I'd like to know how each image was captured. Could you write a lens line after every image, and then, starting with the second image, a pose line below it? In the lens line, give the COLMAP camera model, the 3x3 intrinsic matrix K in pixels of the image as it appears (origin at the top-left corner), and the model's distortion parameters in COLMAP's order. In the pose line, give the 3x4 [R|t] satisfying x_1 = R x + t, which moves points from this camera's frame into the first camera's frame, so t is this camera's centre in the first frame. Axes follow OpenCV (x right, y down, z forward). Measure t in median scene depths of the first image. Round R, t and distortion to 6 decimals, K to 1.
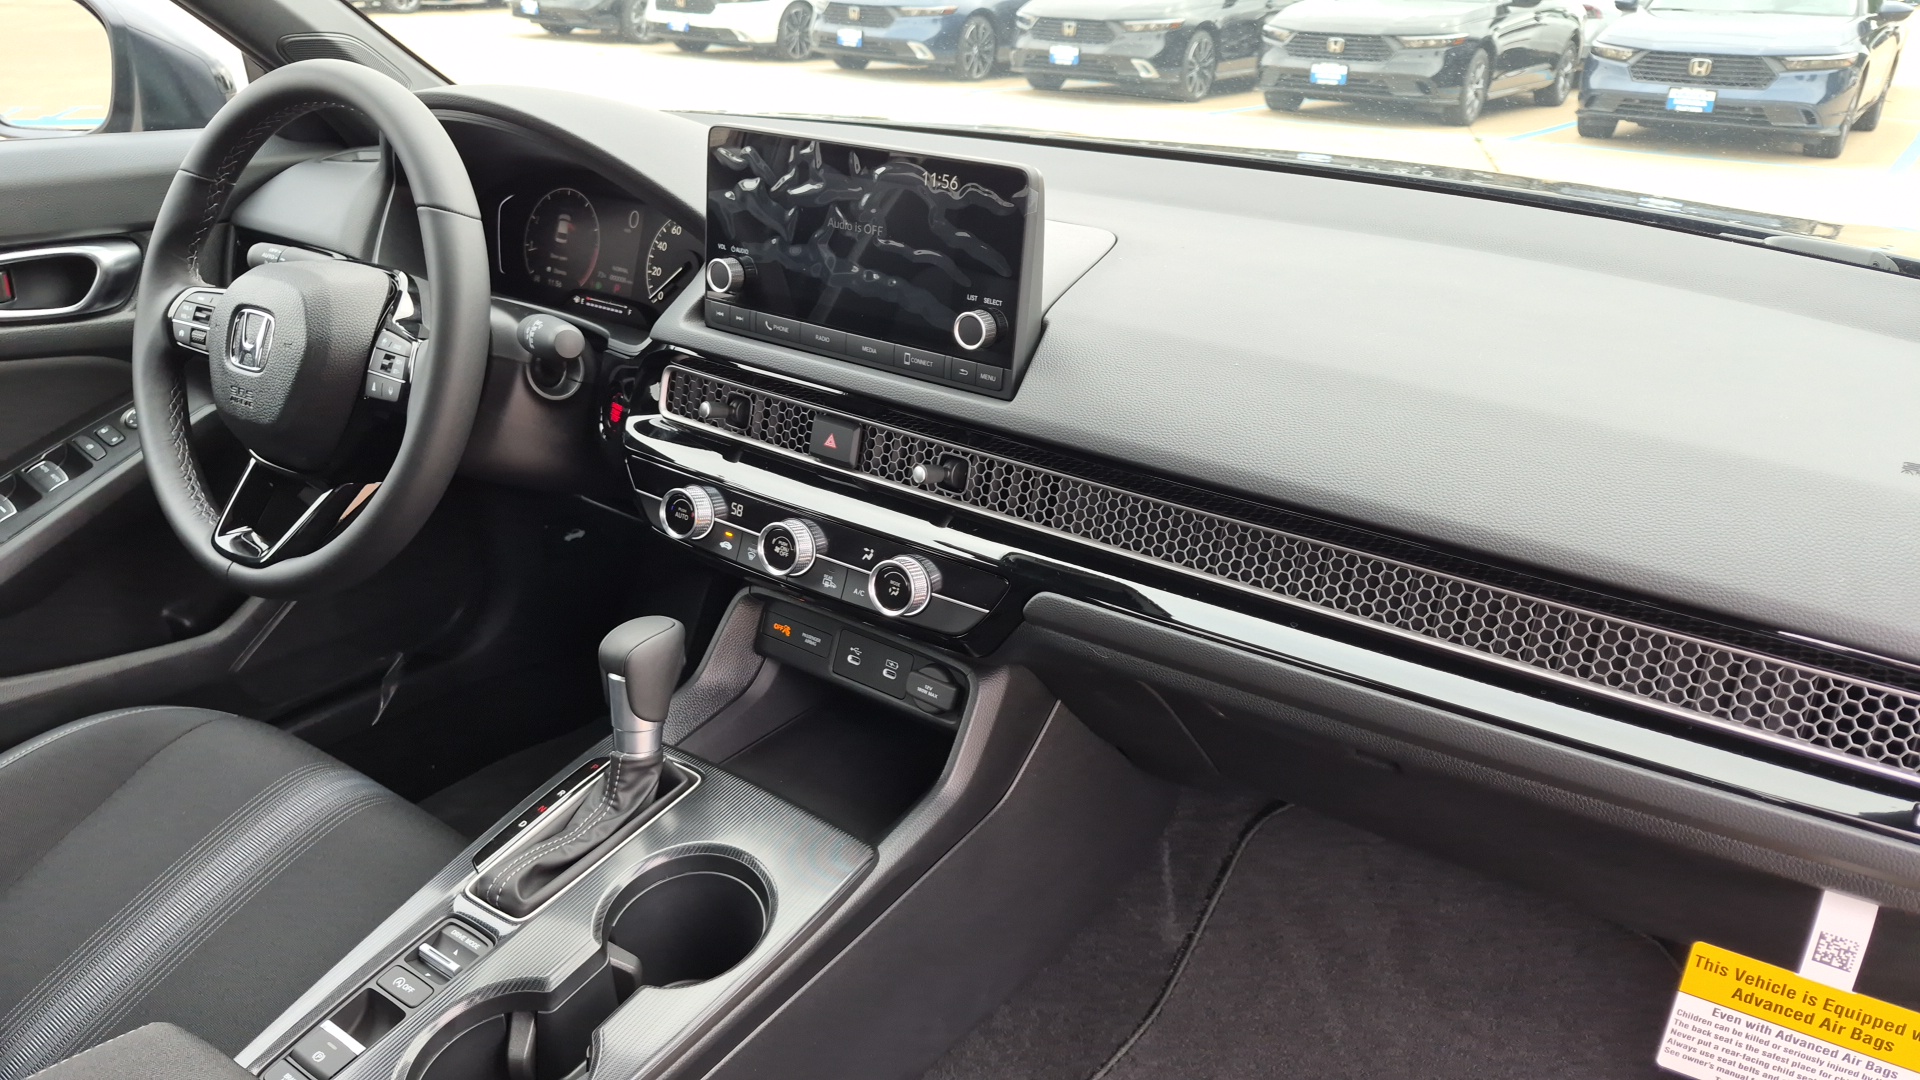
lens RADIAL K [[1311.9, 0, 961.6], [0, 1311.9, 532.0], [0, 0, 1]] dist [0.040613, -0.026517]
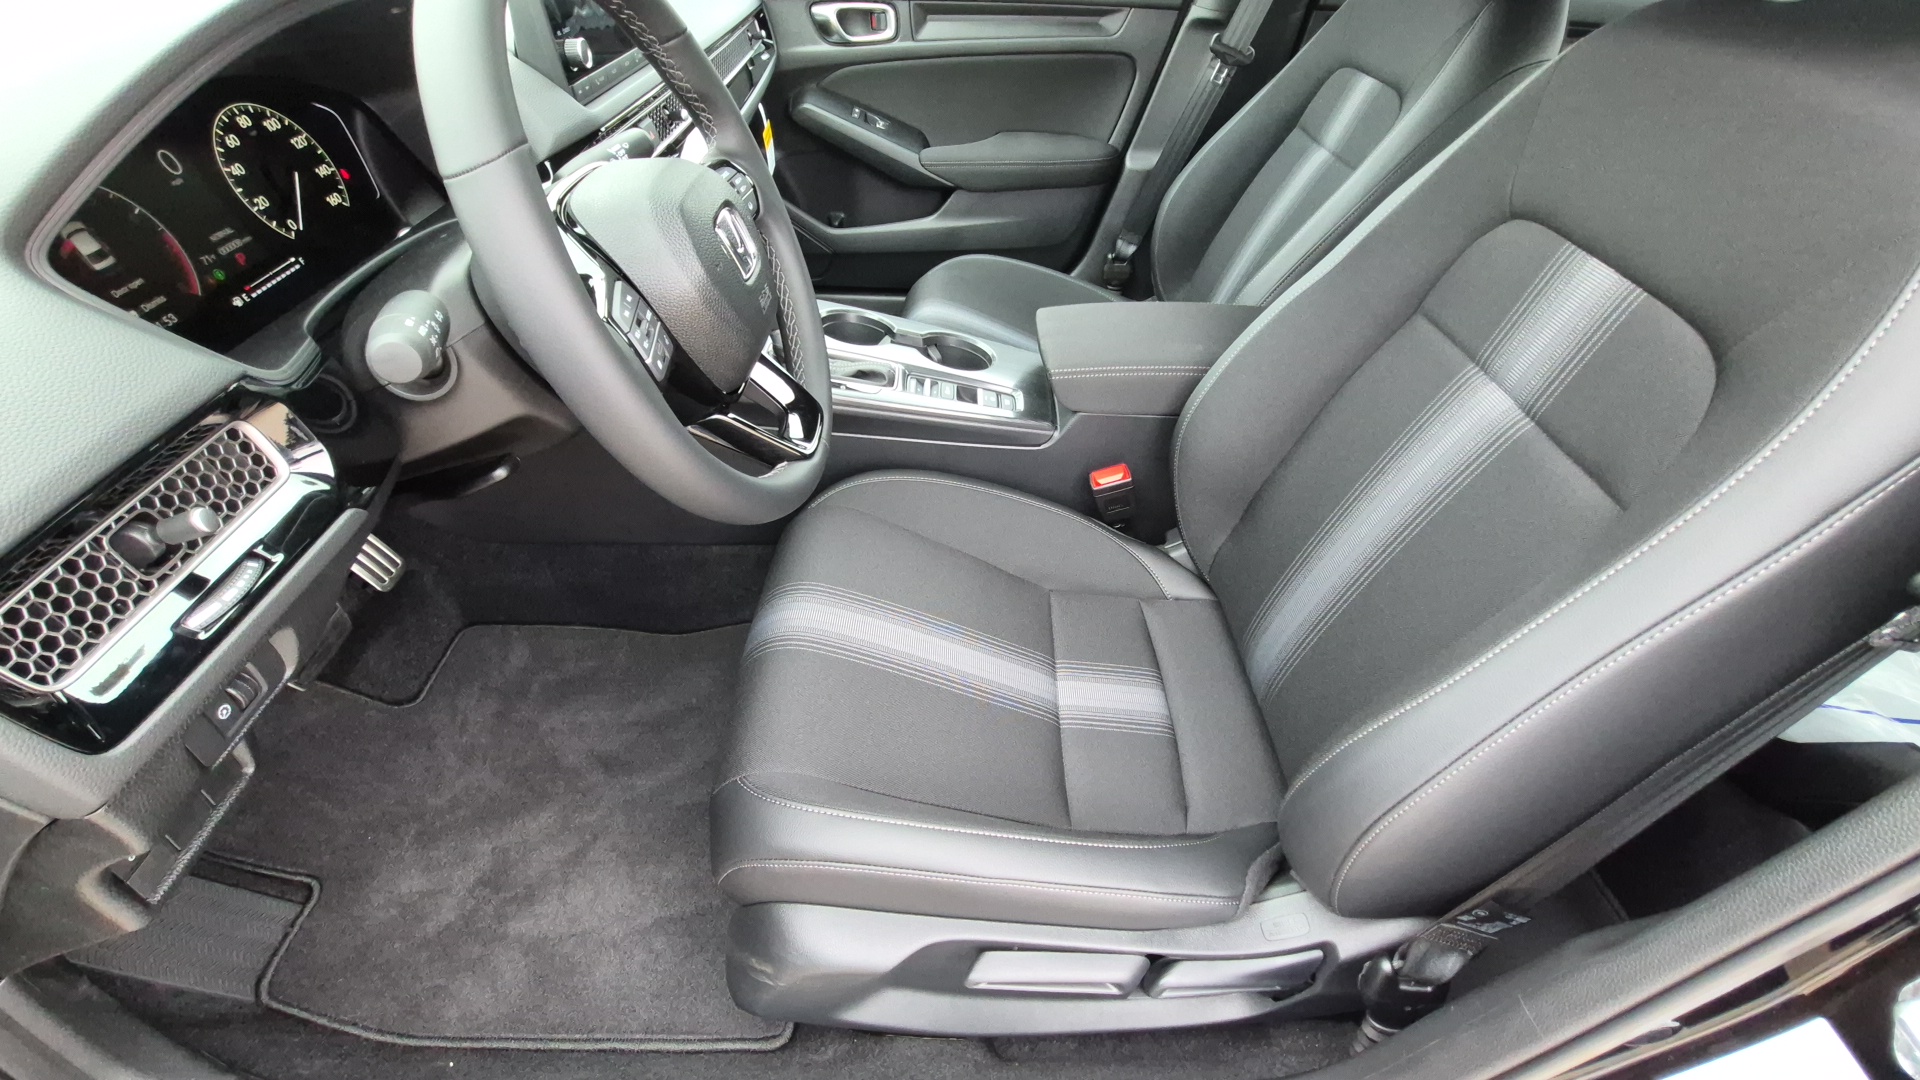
lens RADIAL K [[793.4, 0, 957.5], [0, 793.4, 526.8], [0, 0, 1]] dist [-0.015371, -0.001857]
pose [[-0.559335, -0.579145, 0.593073, -1.194767], [0.278760, 0.542376, 0.792541, -0.484499], [-0.780665, 0.608620, -0.141927, 1.196119]]
